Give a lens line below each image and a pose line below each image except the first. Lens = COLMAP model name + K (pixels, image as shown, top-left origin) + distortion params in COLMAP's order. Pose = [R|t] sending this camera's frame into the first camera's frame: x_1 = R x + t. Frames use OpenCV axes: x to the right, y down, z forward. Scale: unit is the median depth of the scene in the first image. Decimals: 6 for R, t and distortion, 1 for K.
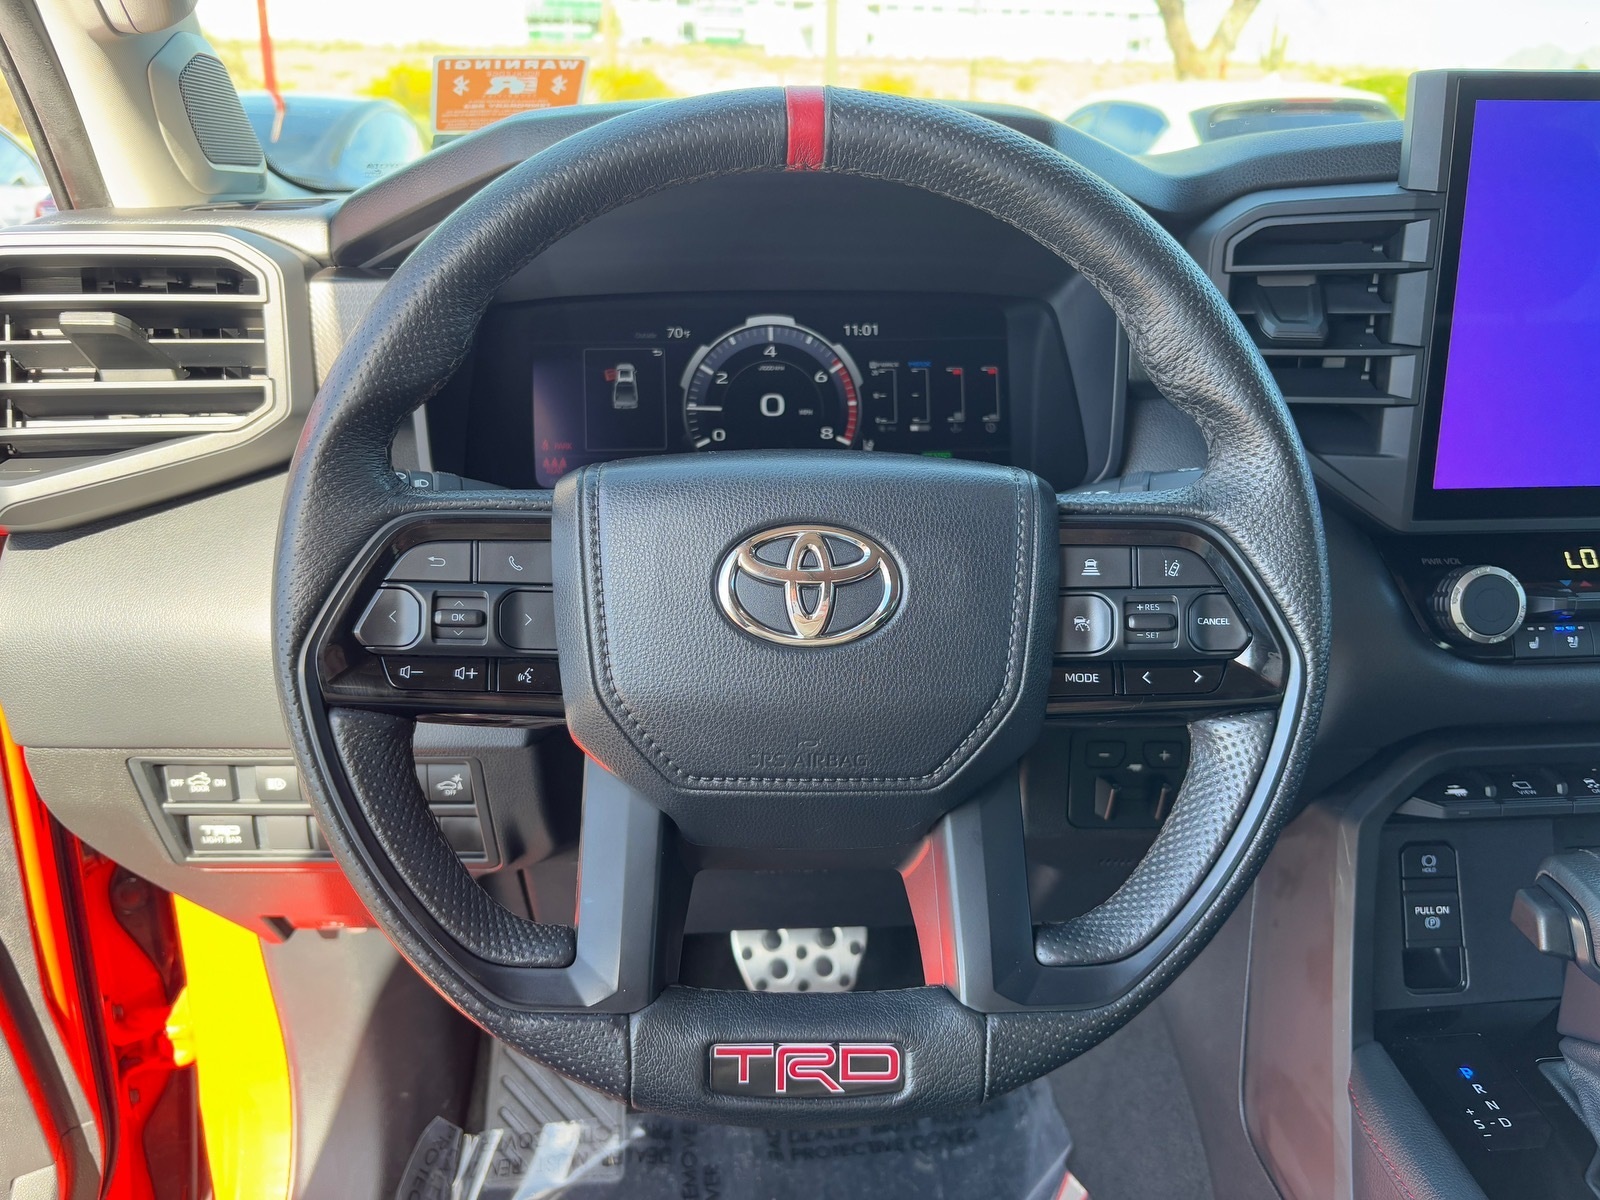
lens RADIAL K [[1228.9, 0, 790.3], [0, 1228.9, 596.7], [0, 0, 1]] dist [0.043829, -0.053879]
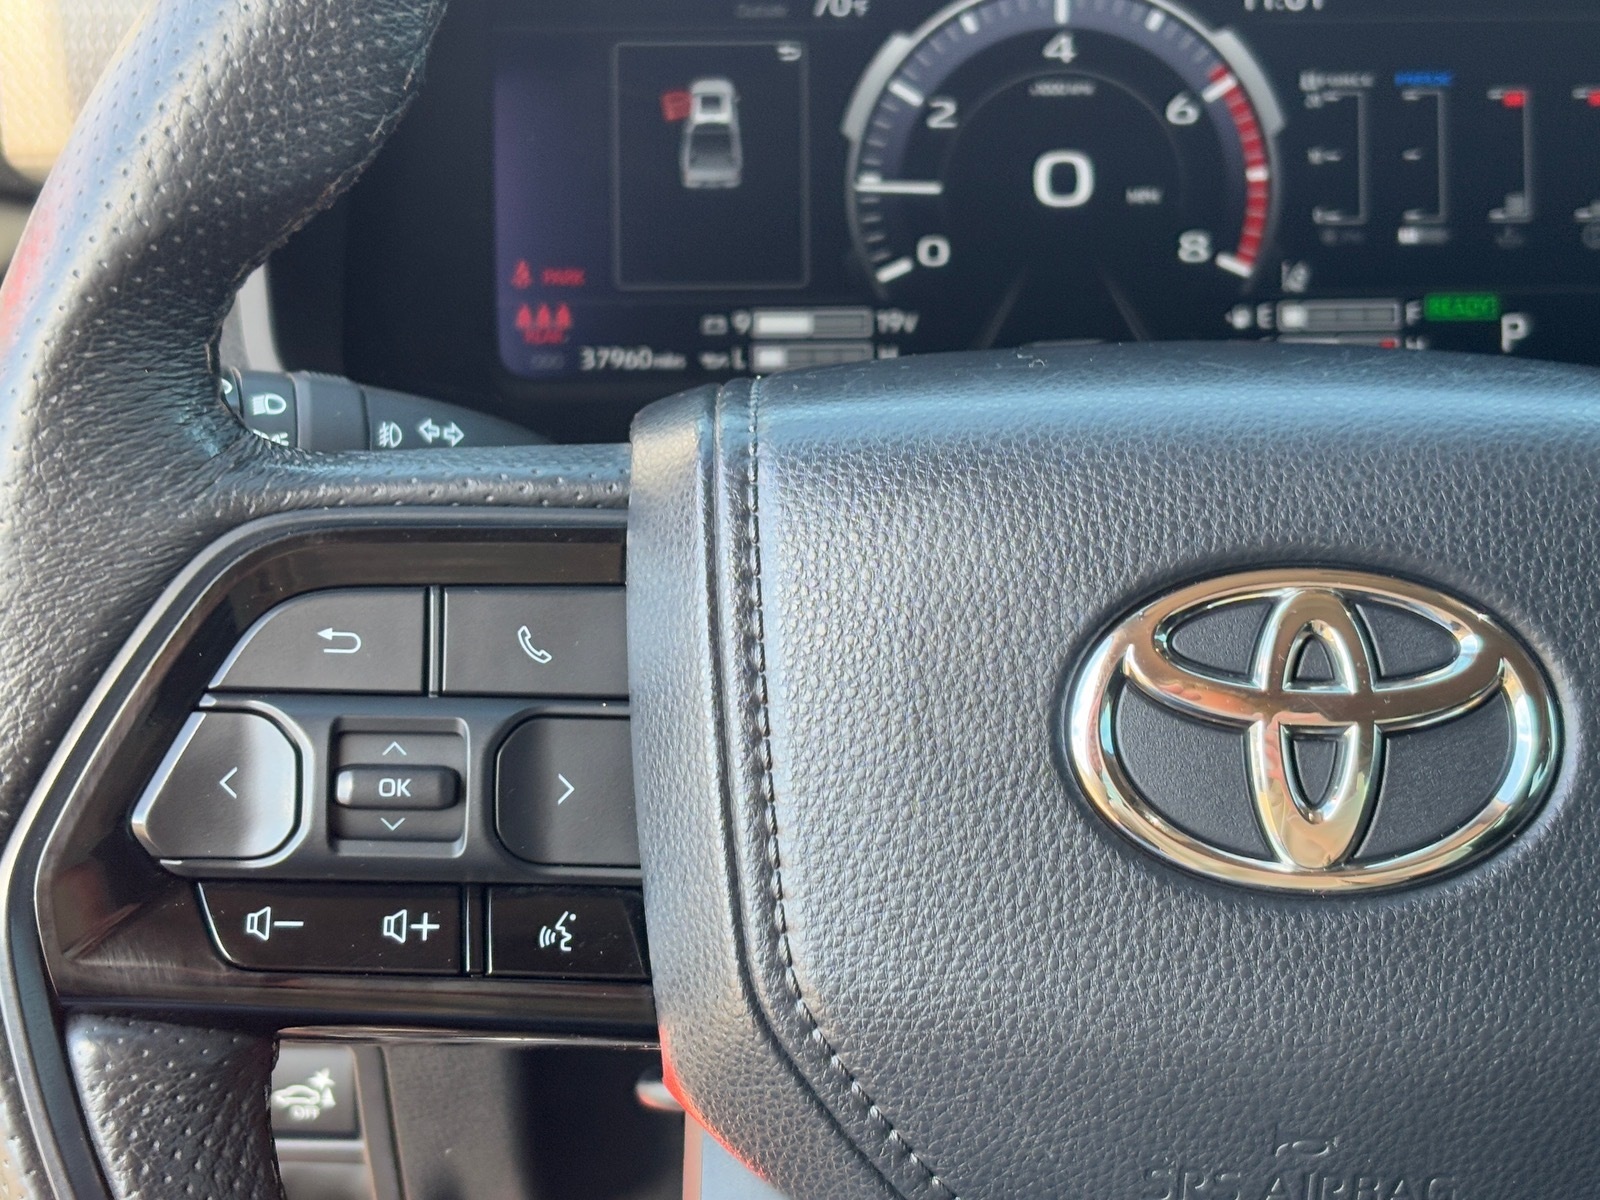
lens RADIAL K [[2599.2, 0, 793.6], [0, 2599.2, 598.7], [0, 0, 1]] dist [0.101417, 0.000000]
pose [[0.999025, 0.013234, -0.042108, -0.087879], [-0.011624, 0.999200, 0.038258, -0.061882], [0.042581, -0.037731, 0.998380, 0.145945]]
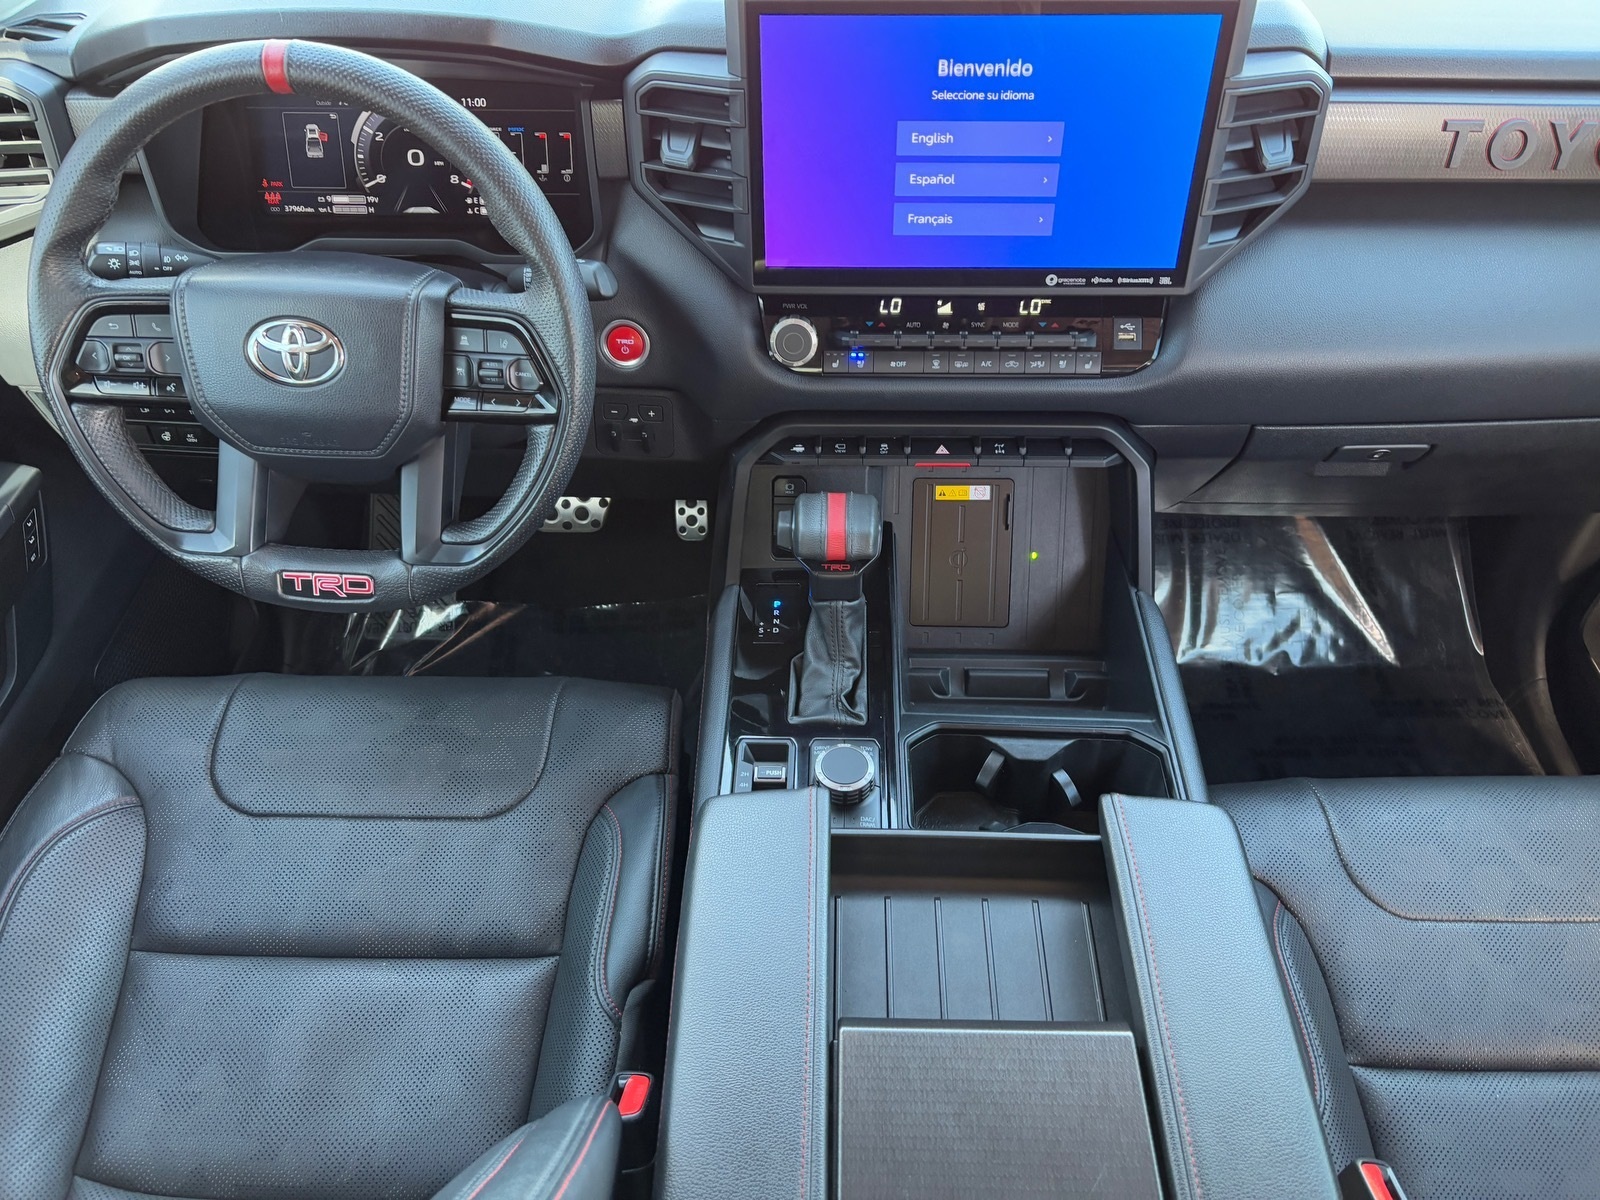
lens RADIAL K [[1228.9, 0, 808.6], [0, 1228.9, 616.2], [0, 0, 1]] dist [0.043829, -0.053879]
pose [[0.996621, 0.054422, -0.061526, 0.750794], [-0.025861, 0.918824, 0.393819, -0.324614], [0.077964, -0.390897, 0.917127, -0.685220]]
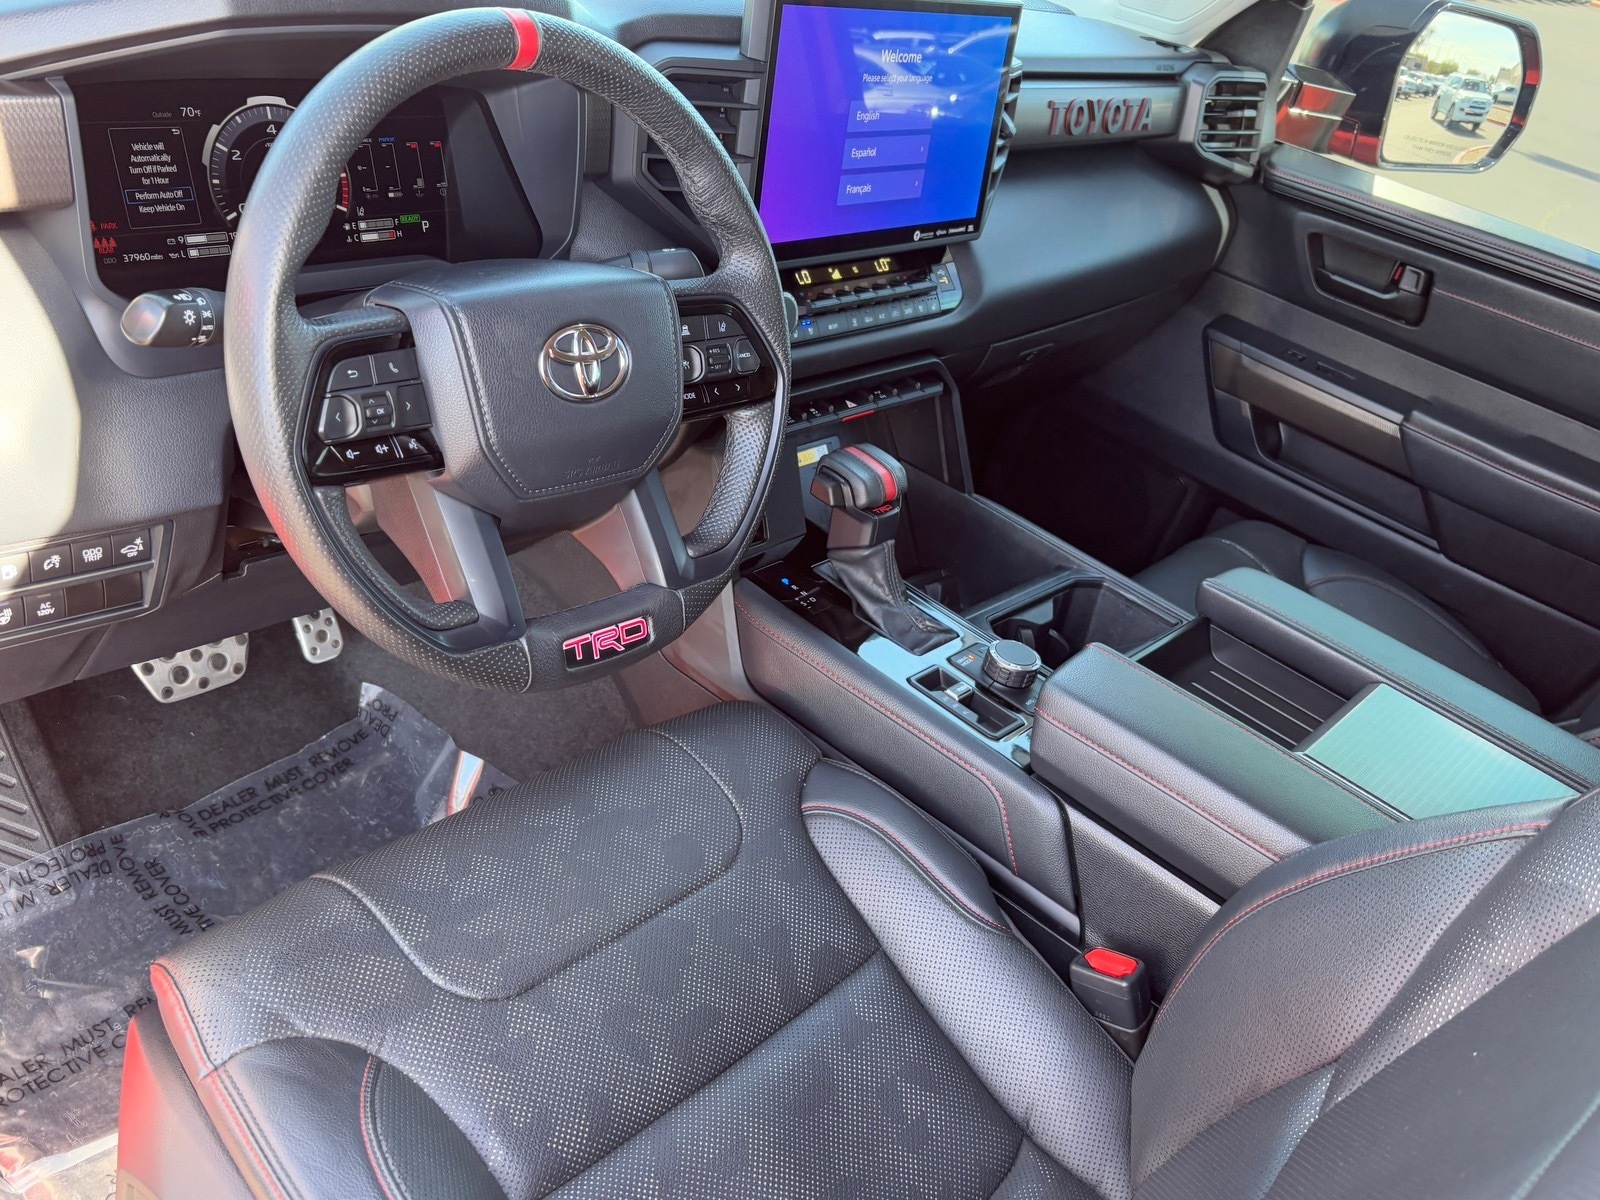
lens RADIAL K [[1406.8, 0, 794.3], [0, 1406.8, 626.3], [0, 0, 1]] dist [0.013140, -0.001174]
pose [[0.689611, -0.244083, 0.681806, -0.908538], [0.038601, 0.952538, 0.301961, -0.180794], [-0.723150, -0.181917, 0.666303, -0.404598]]
